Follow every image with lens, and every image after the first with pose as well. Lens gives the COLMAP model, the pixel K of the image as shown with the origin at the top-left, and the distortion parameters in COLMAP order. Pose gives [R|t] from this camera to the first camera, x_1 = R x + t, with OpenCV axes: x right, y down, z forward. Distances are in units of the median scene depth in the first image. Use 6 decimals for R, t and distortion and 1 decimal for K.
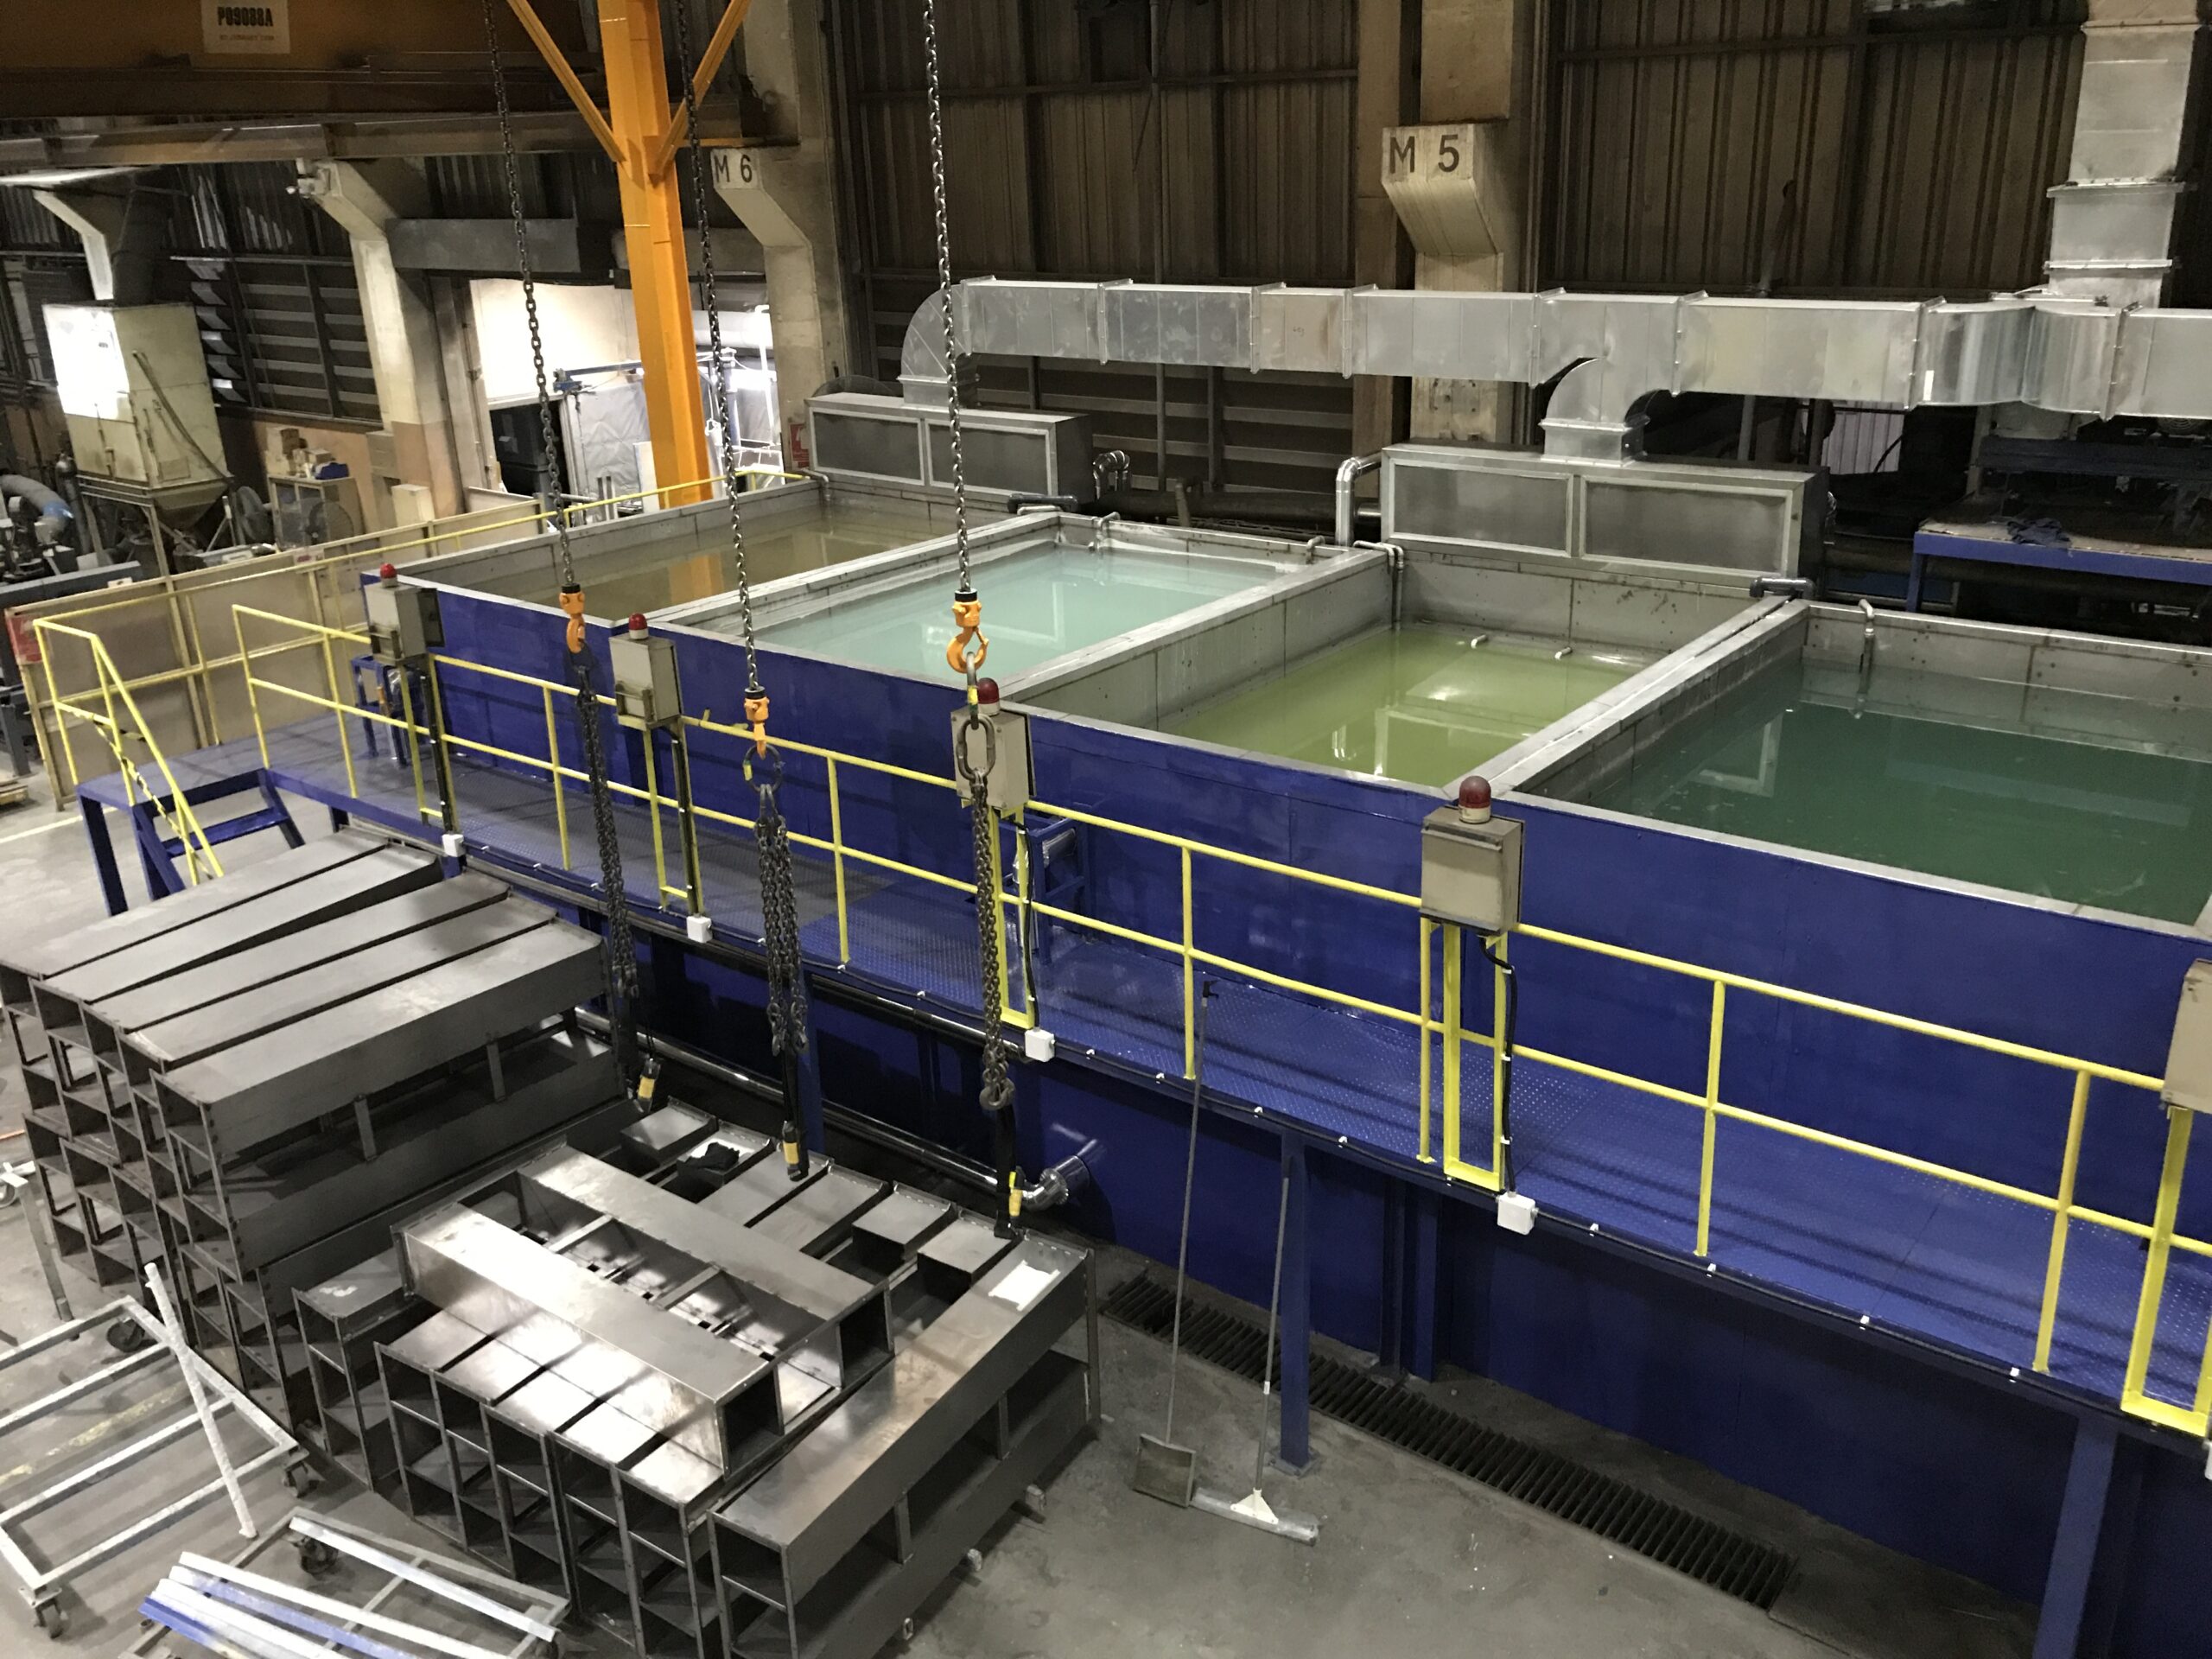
lens RADIAL K [[1808.5, 0, 1095.4], [0, 1808.5, 821.8], [0, 0, 1]] dist [0.033251, -0.035453]
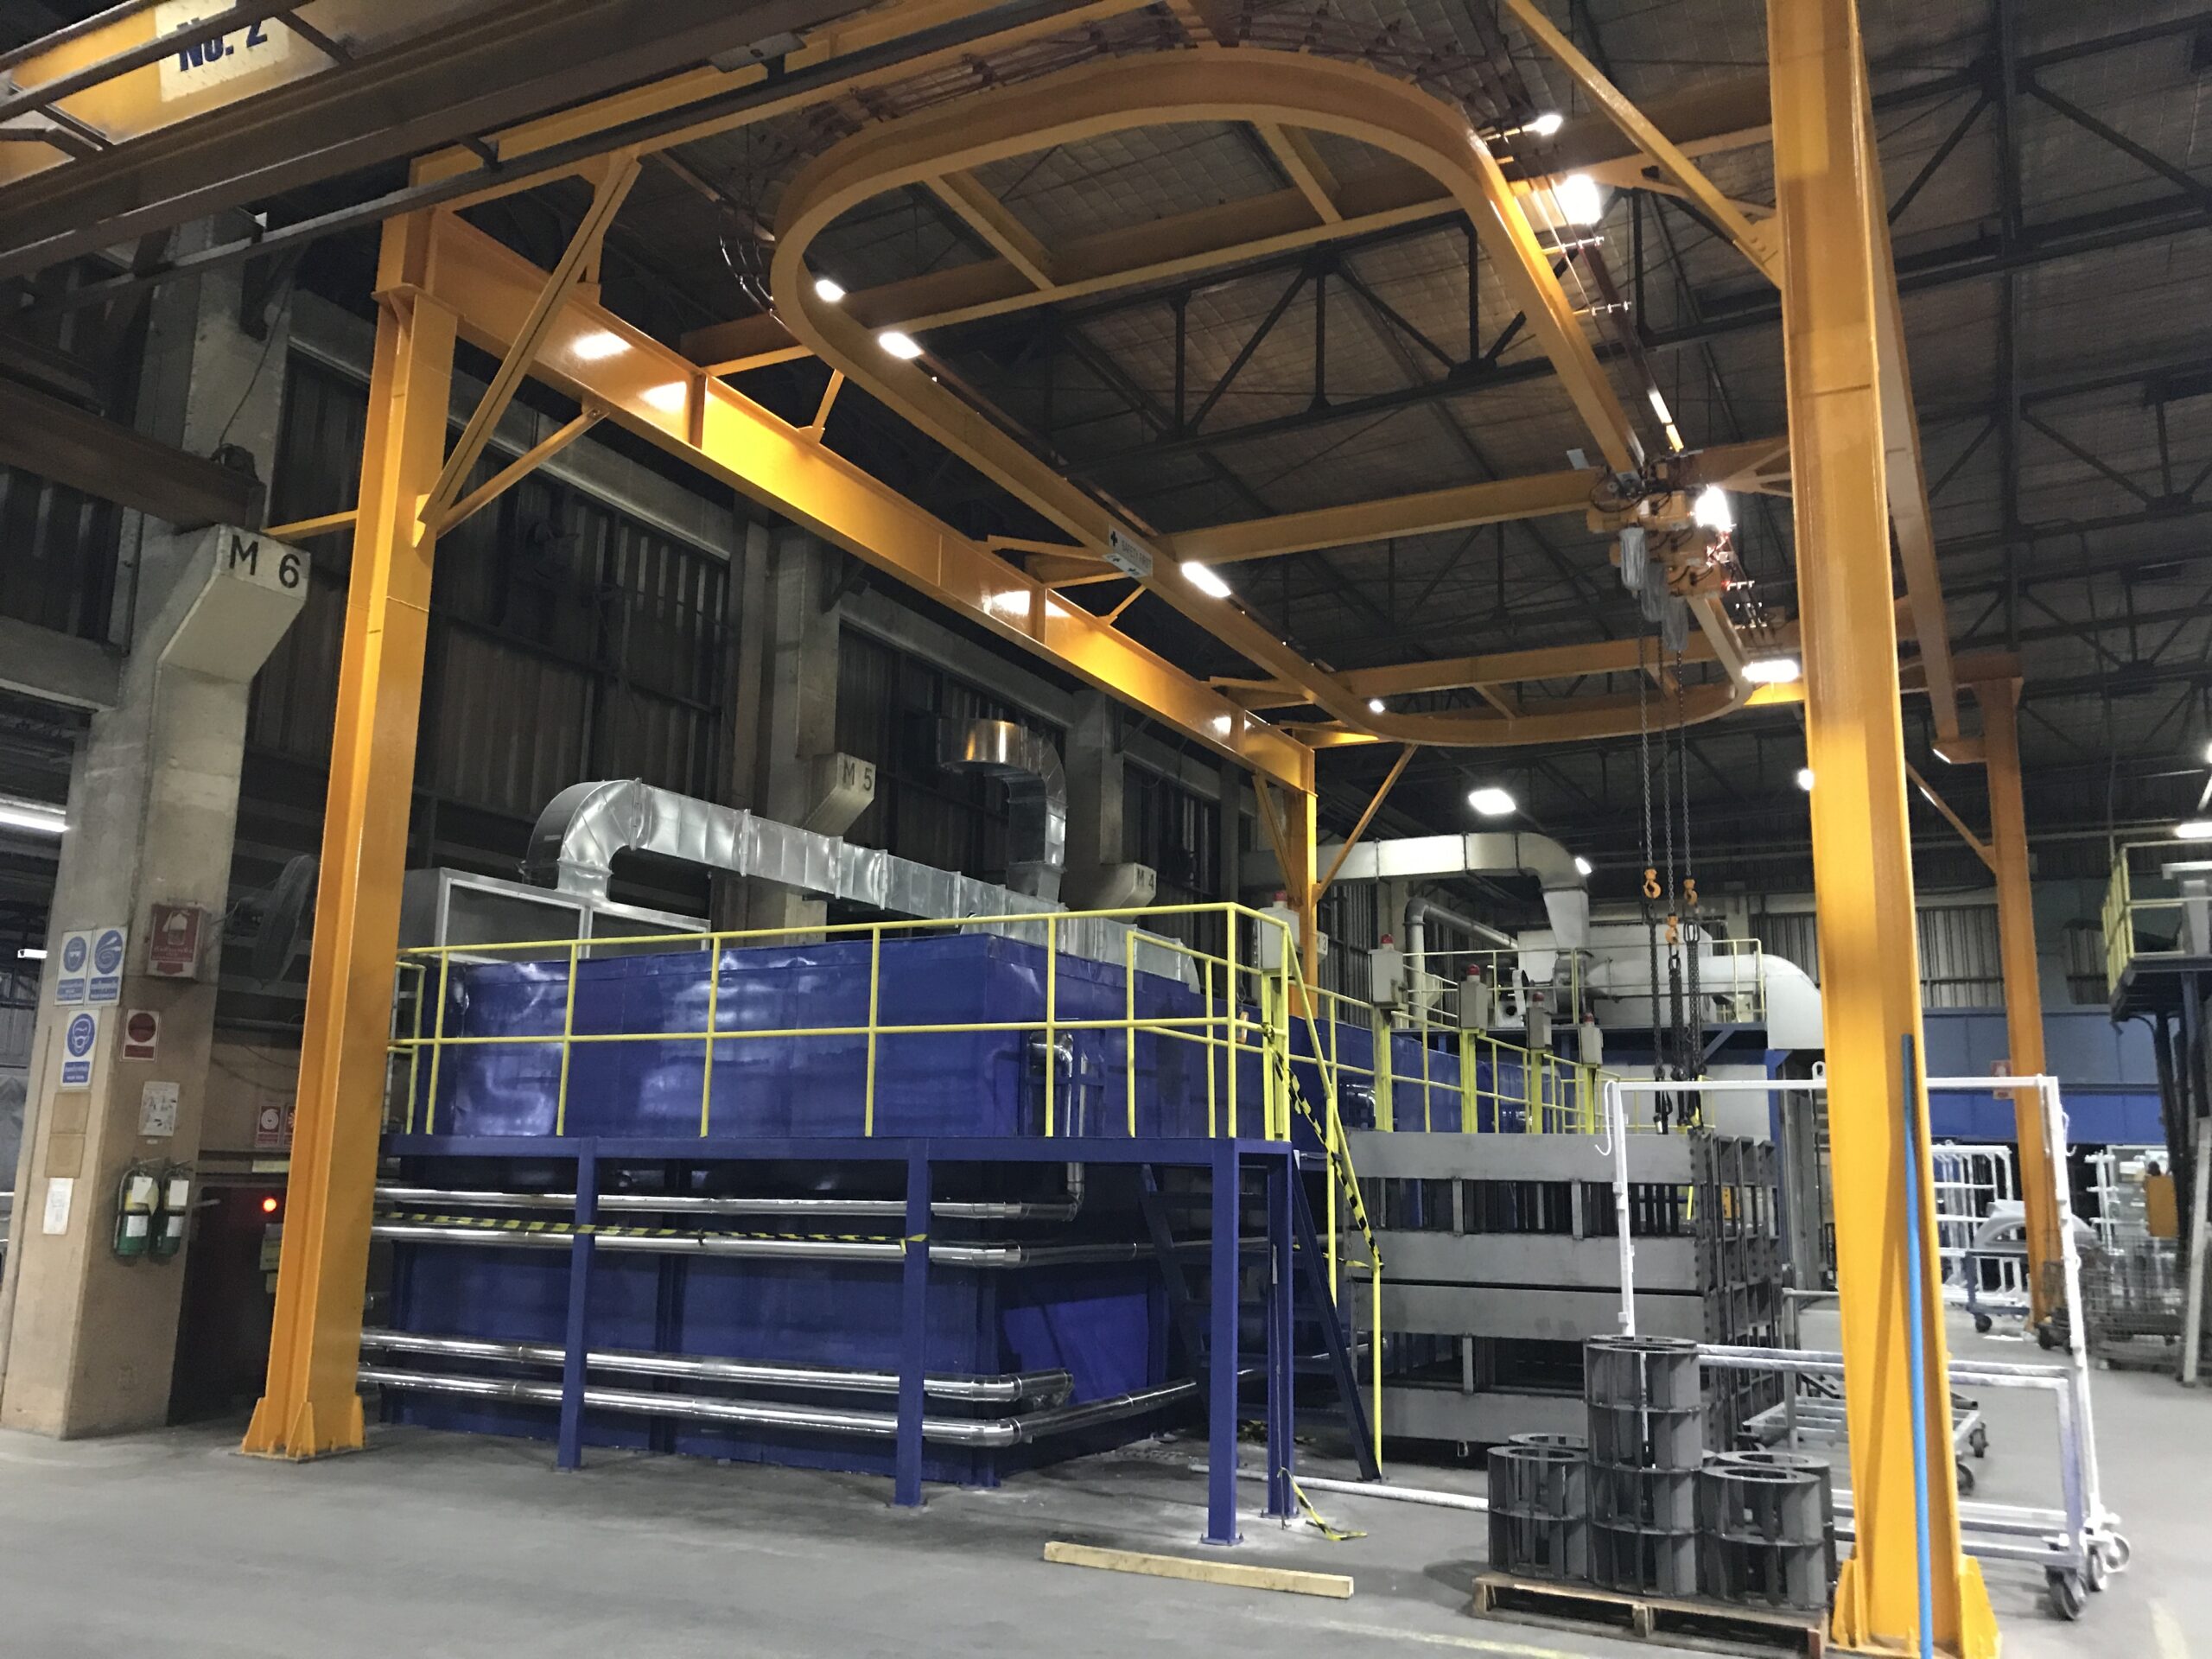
lens RADIAL K [[1808.5, 0, 1093.3], [0, 1808.5, 827.5], [0, 0, 1]] dist [0.033251, -0.035453]
pose [[-0.196854, 0.217351, 0.956037, -1.346673], [0.335548, 0.931167, -0.142606, -0.047283], [-0.921225, 0.292724, -0.256235, 1.267204]]
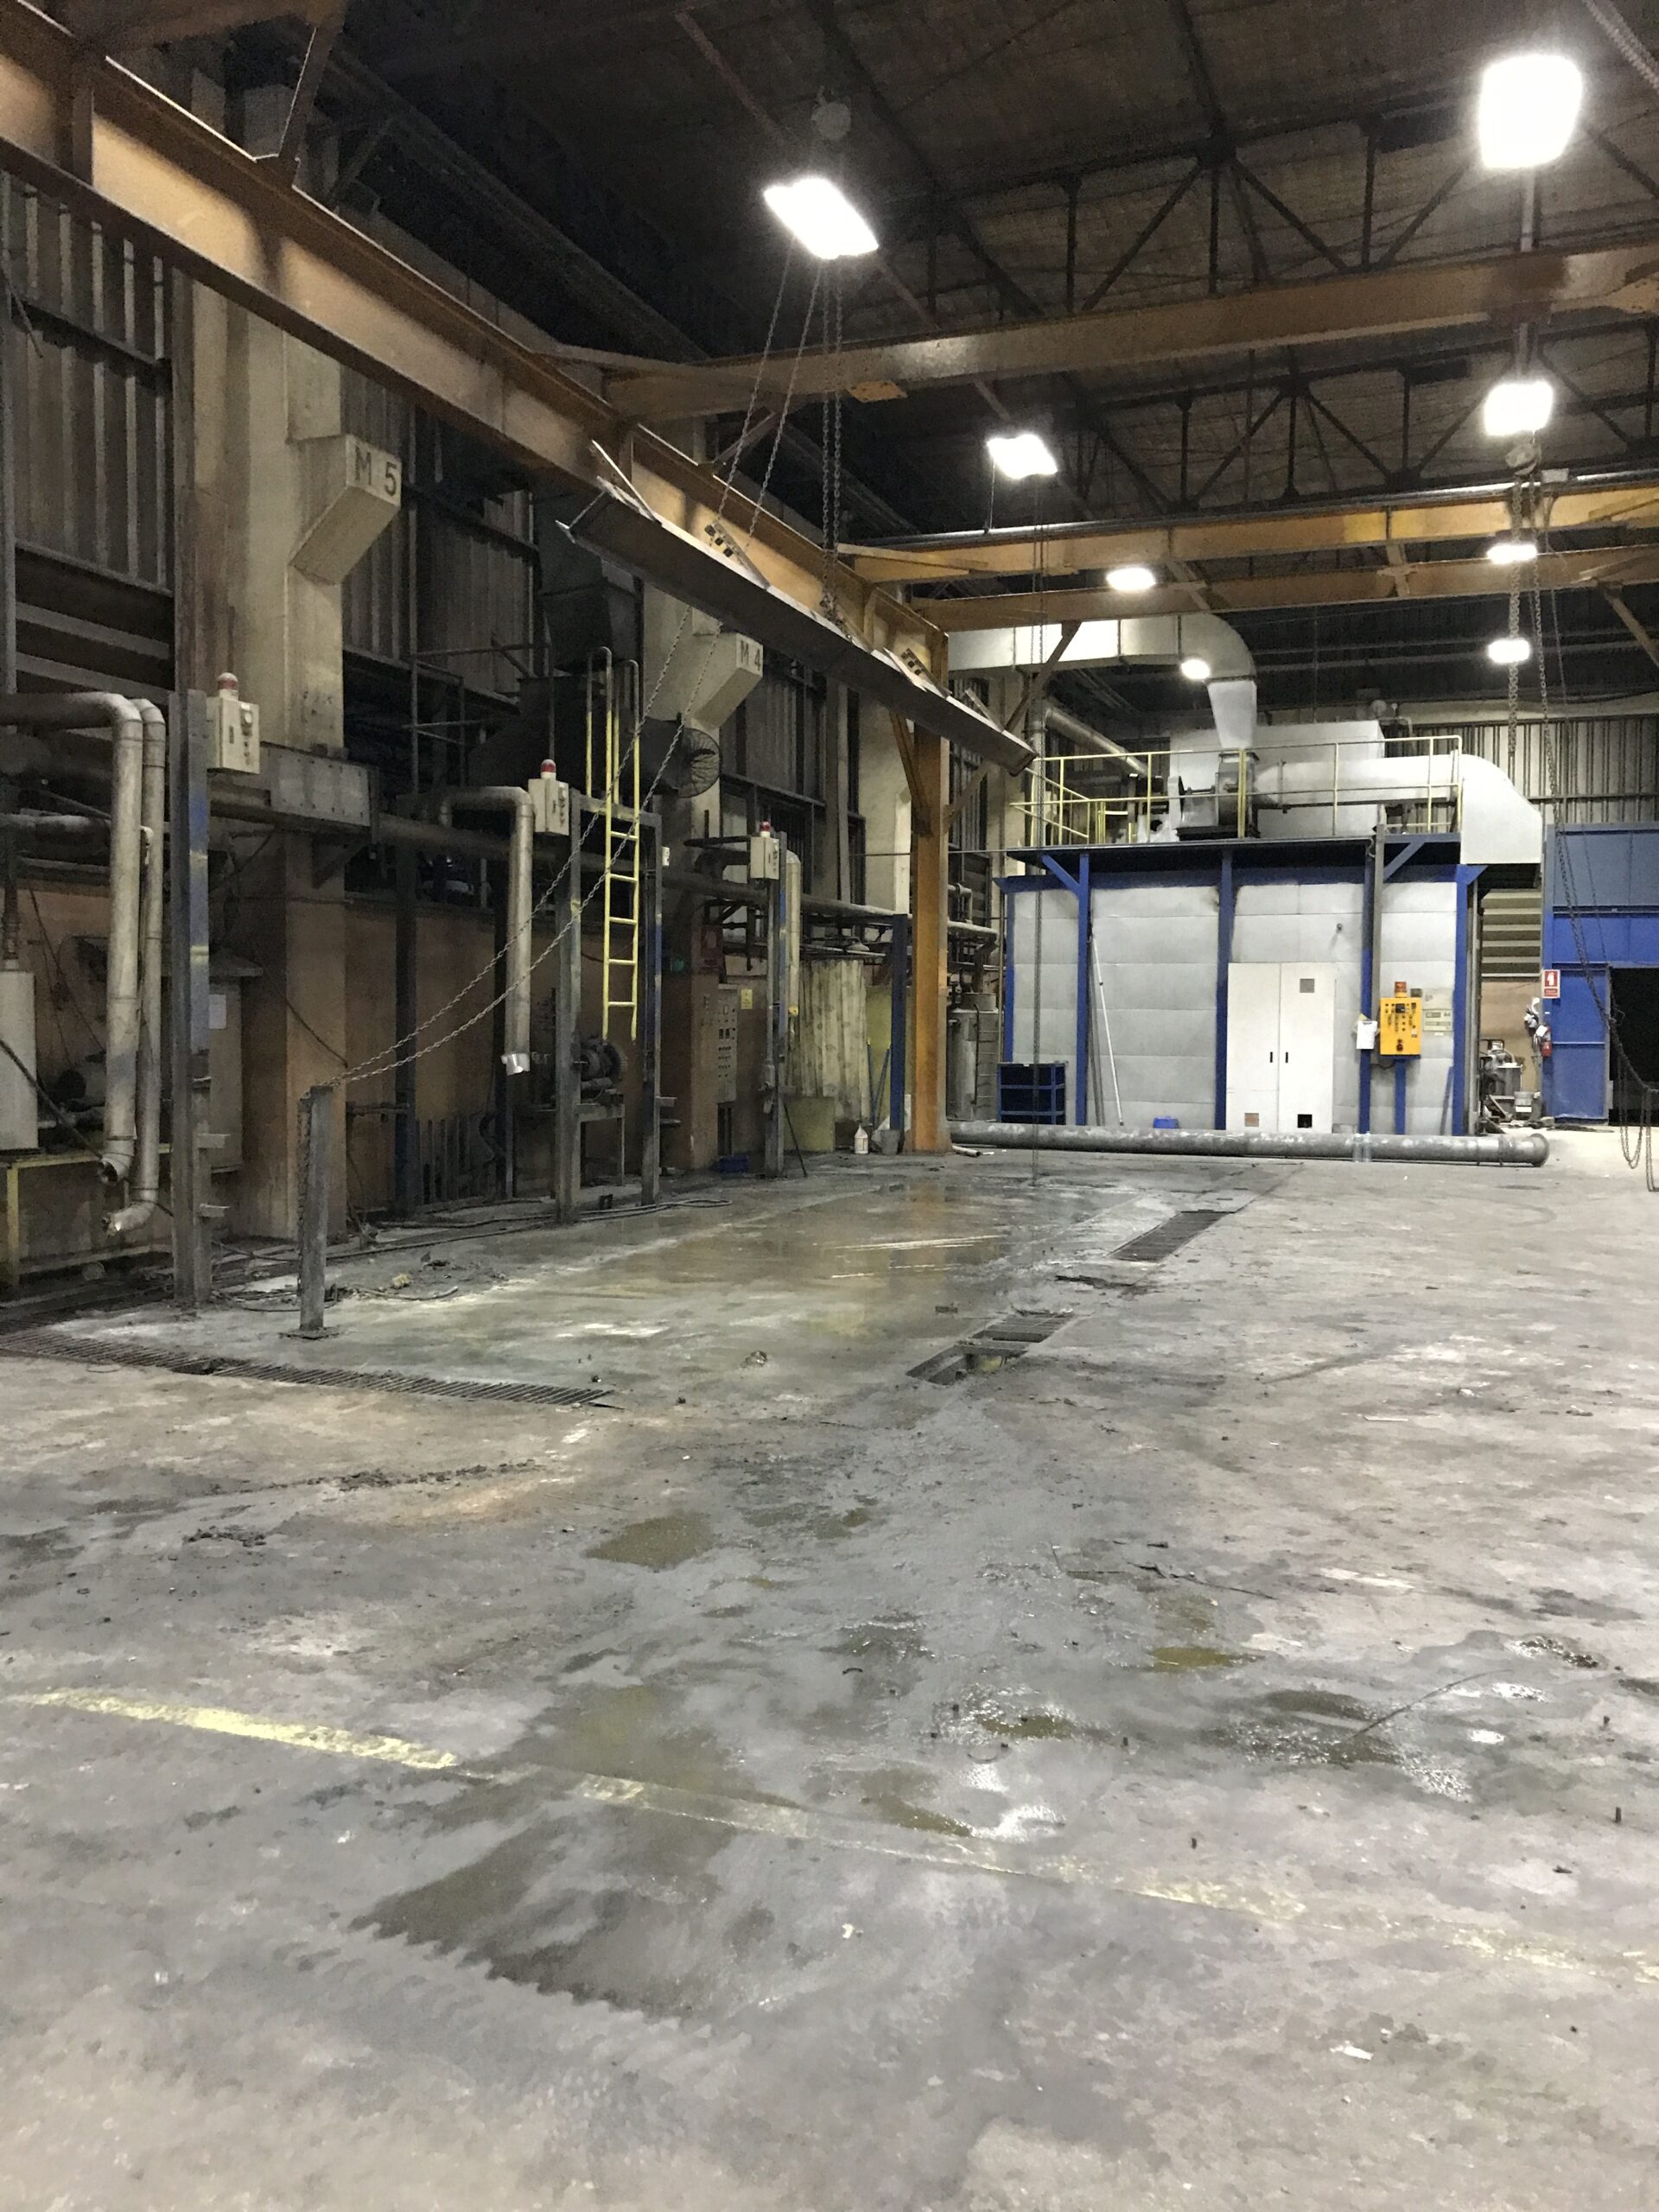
lens RADIAL K [[1808.5, 0, 851.2], [0, 1808.5, 1093.3], [0, 0, 1]] dist [0.033251, -0.035453]
pose [[-0.308291, -0.007707, 0.951261, -0.984249], [0.338150, 0.933772, 0.117155, -0.053165], [-0.889163, 0.357786, -0.285267, 1.238076]]
